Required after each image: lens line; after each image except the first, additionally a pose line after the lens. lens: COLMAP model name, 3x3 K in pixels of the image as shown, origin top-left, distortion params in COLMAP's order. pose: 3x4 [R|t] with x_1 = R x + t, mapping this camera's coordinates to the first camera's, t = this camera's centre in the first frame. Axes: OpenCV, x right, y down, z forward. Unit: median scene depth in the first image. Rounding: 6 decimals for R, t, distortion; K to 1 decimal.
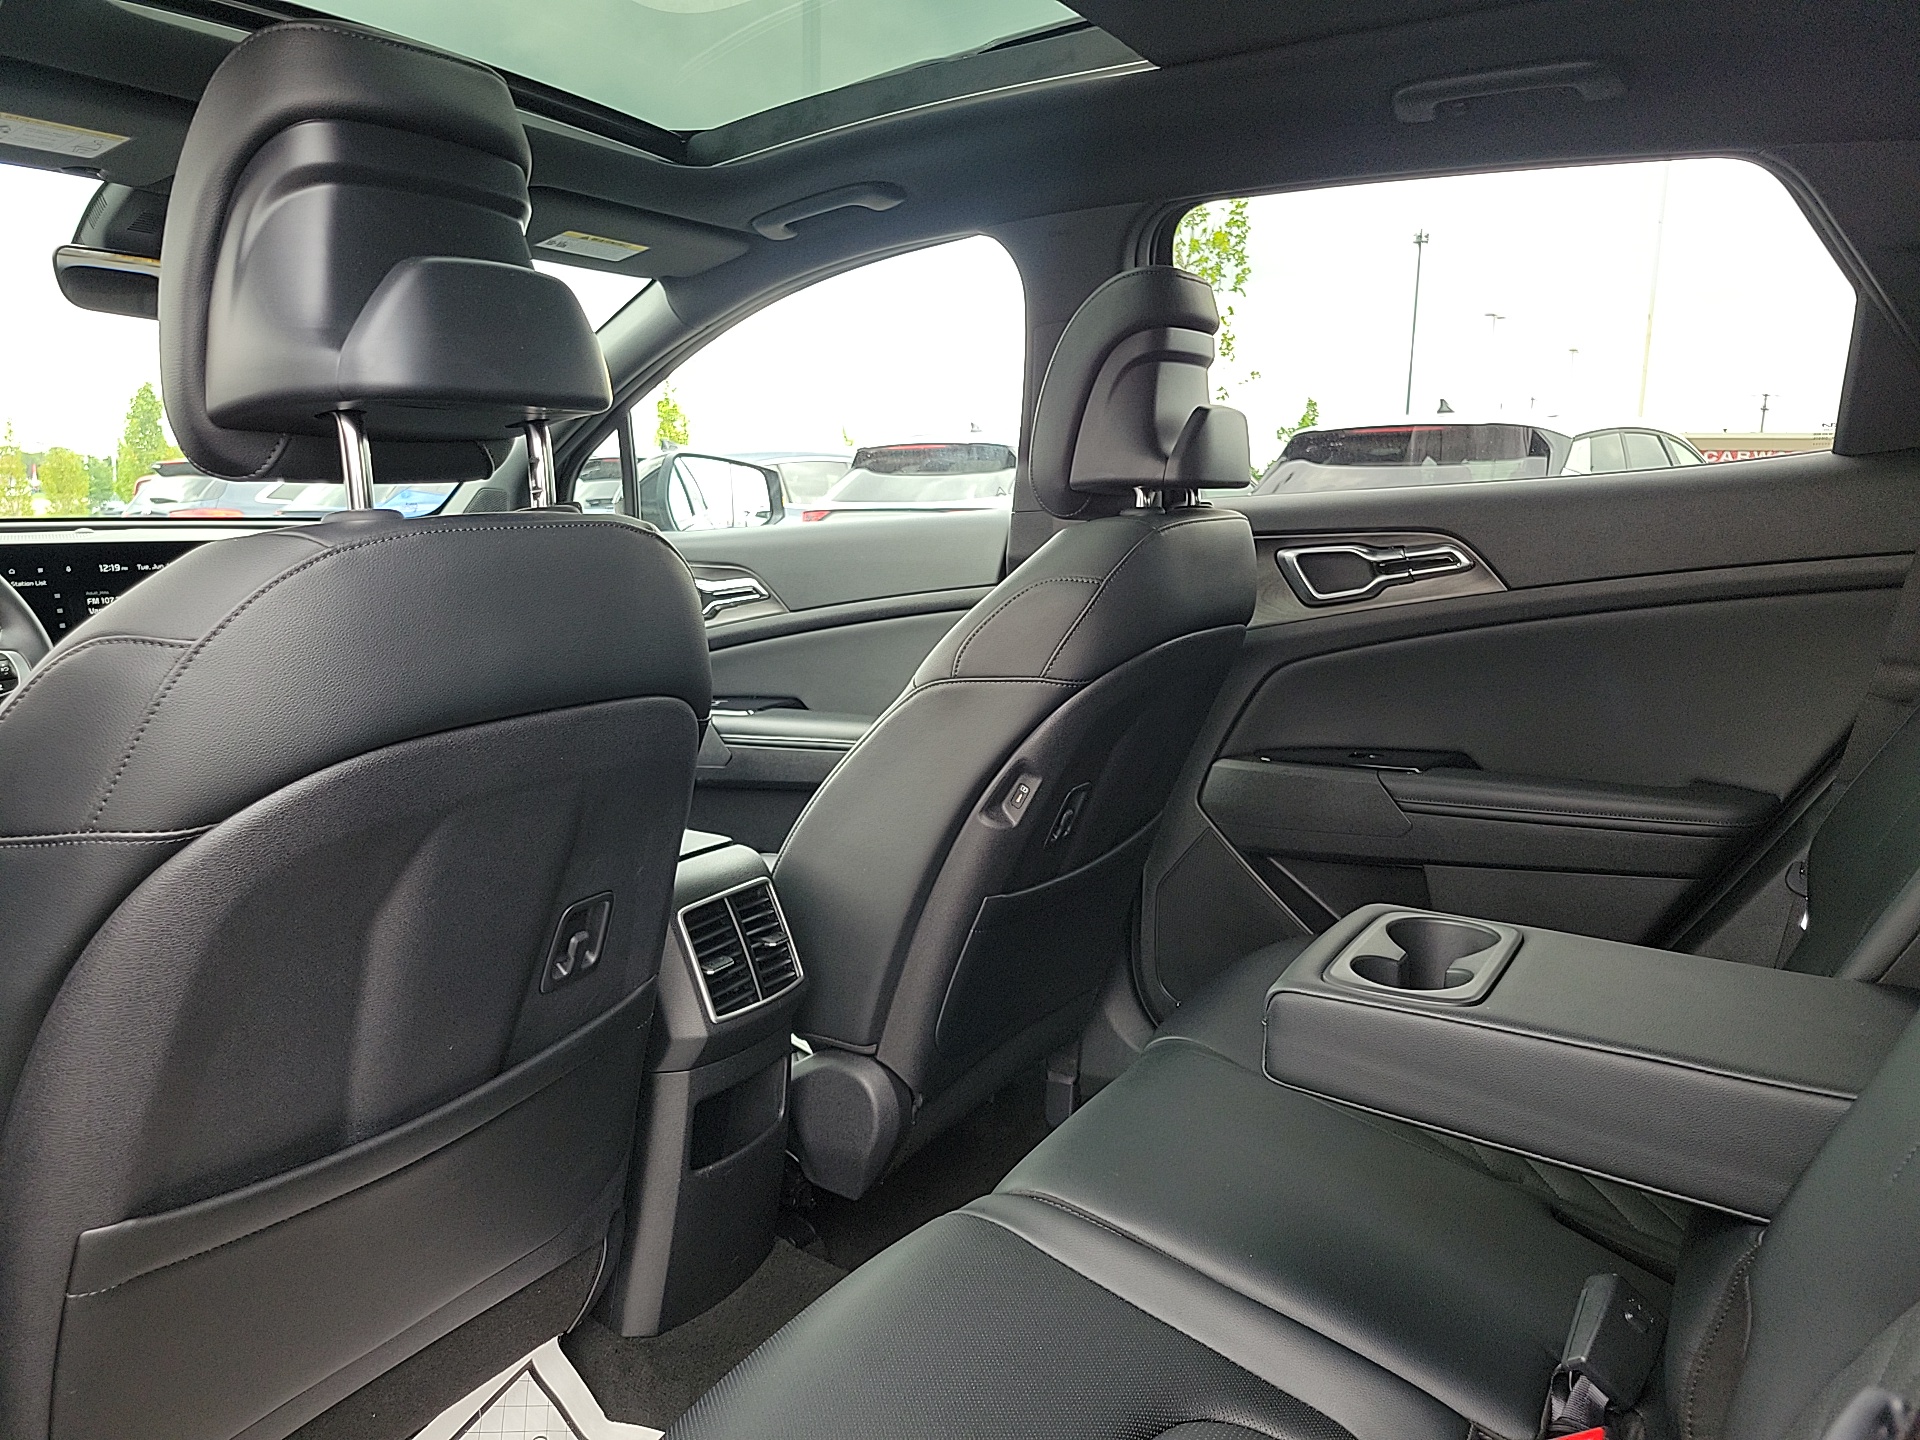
lens RADIAL K [[1454.7, 0, 952.6], [0, 1454.7, 714.6], [0, 0, 1]] dist [0.039843, -0.029651]
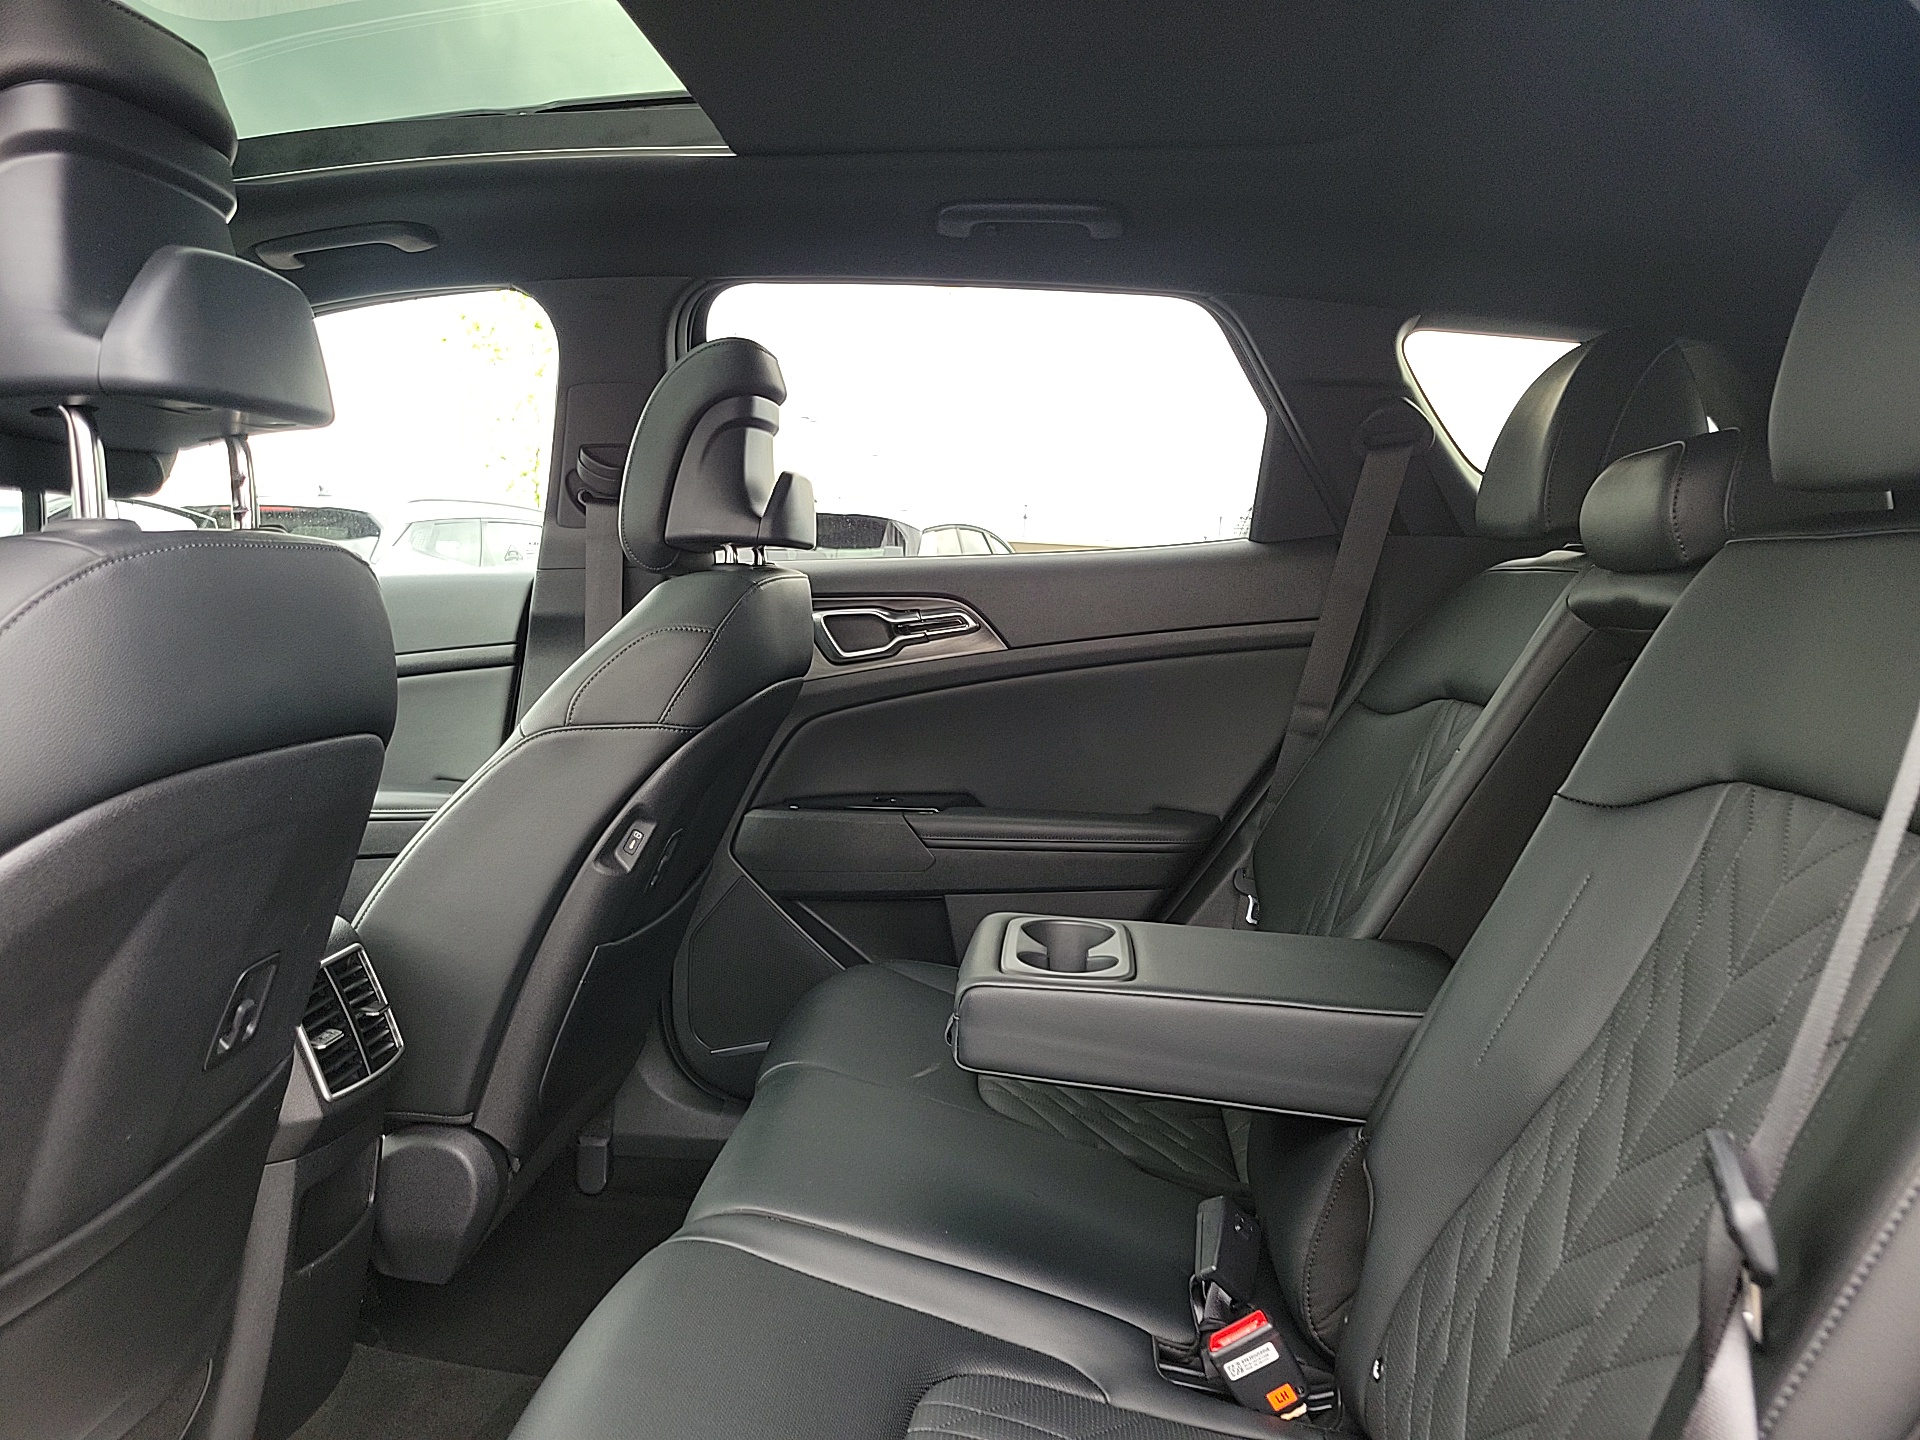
lens RADIAL K [[1454.7, 0, 925.3], [0, 1454.7, 732.7], [0, 0, 1]] dist [0.039843, -0.029651]
pose [[0.908126, -0.016470, 0.418372, -0.190309], [0.034678, 0.998752, -0.035955, 0.023398], [-0.417257, 0.047160, 0.907564, -0.007900]]
